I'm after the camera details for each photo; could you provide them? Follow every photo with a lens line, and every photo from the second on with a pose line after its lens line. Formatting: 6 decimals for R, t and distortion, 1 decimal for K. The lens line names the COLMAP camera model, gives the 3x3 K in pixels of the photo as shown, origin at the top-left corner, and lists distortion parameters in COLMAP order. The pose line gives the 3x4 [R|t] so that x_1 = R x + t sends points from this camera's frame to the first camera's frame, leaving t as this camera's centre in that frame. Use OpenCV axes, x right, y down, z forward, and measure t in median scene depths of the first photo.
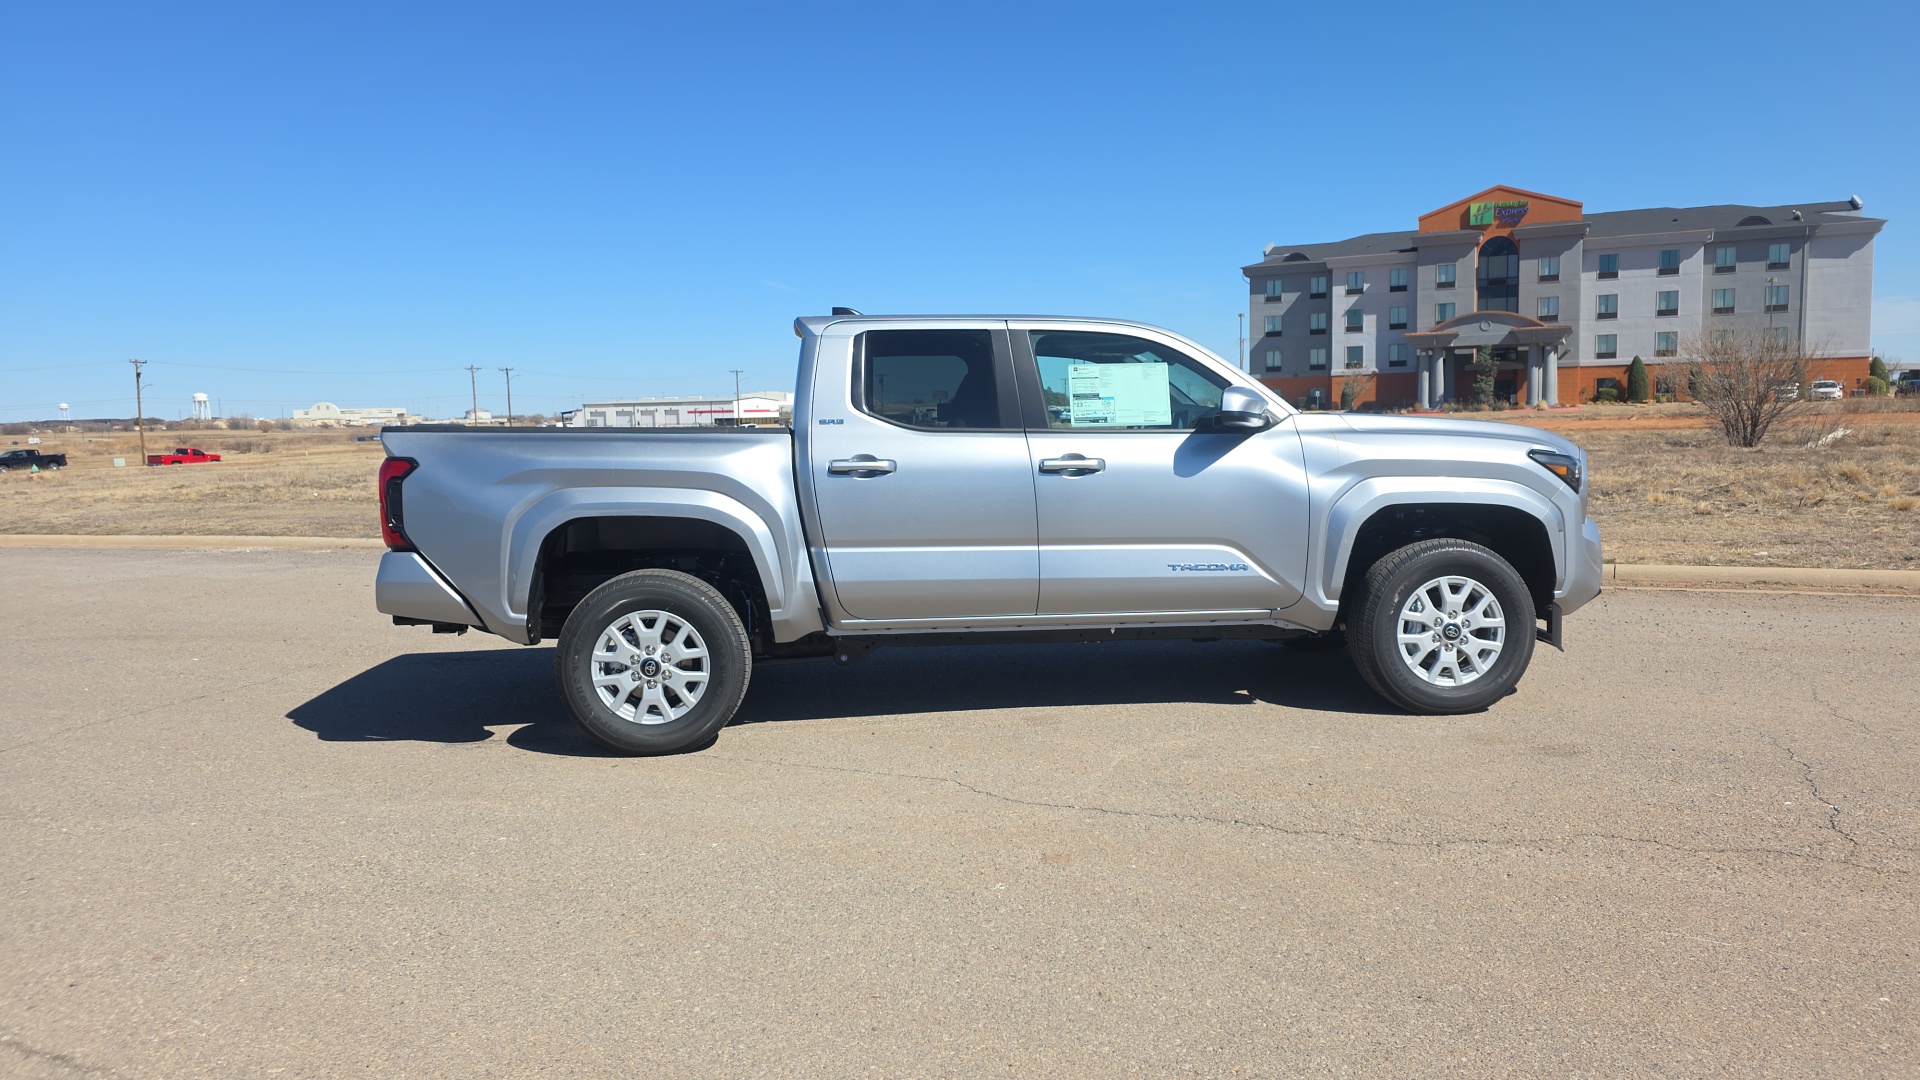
lens RADIAL K [[1310.5, 0, 1024.9], [0, 1310.5, 548.2], [0, 0, 1]] dist [0.069053, -0.067131]
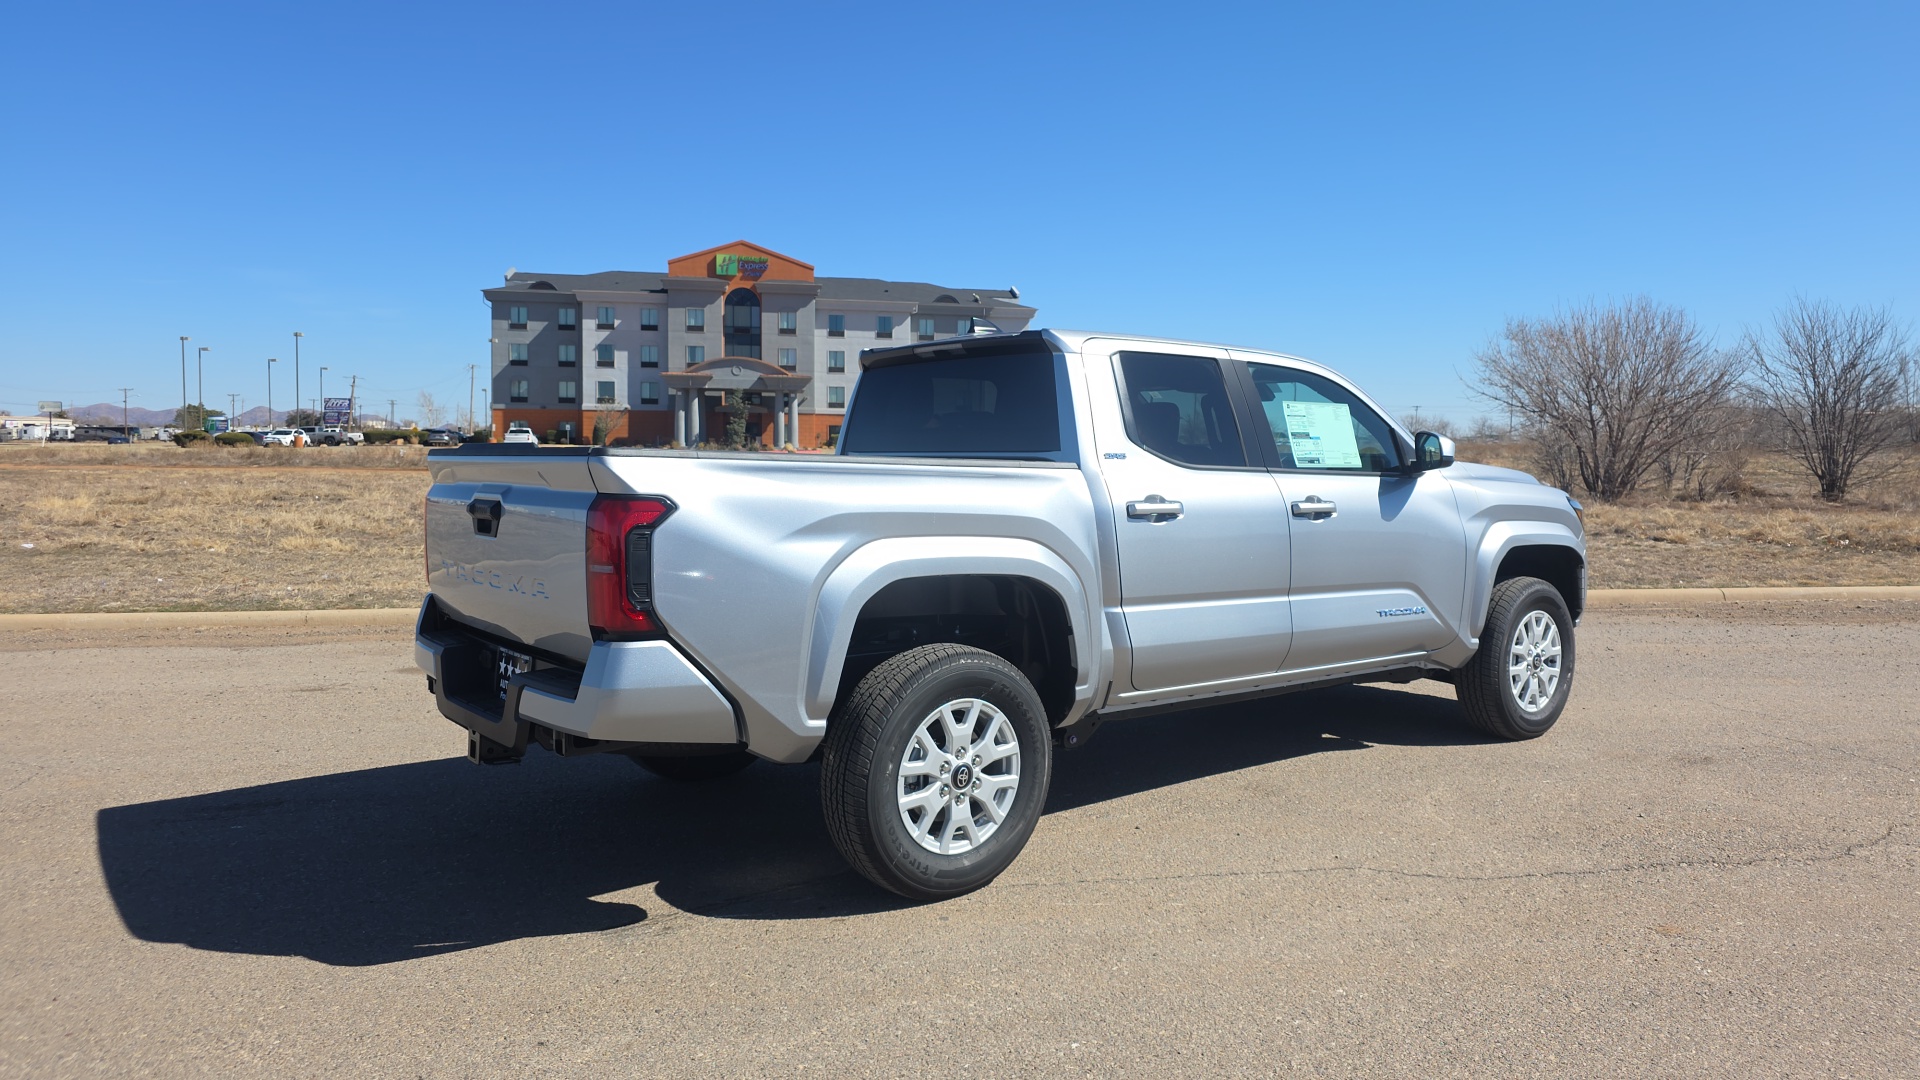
lens RADIAL K [[1297.4, 0, 957.7], [0, 1297.4, 524.2], [0, 0, 1]] dist [0.056886, -0.058429]
pose [[0.817931, -0.002092, 0.575312, -0.102143], [0.027868, 0.998964, -0.035987, -0.003712], [-0.574641, 0.045468, 0.817142, 0.056250]]
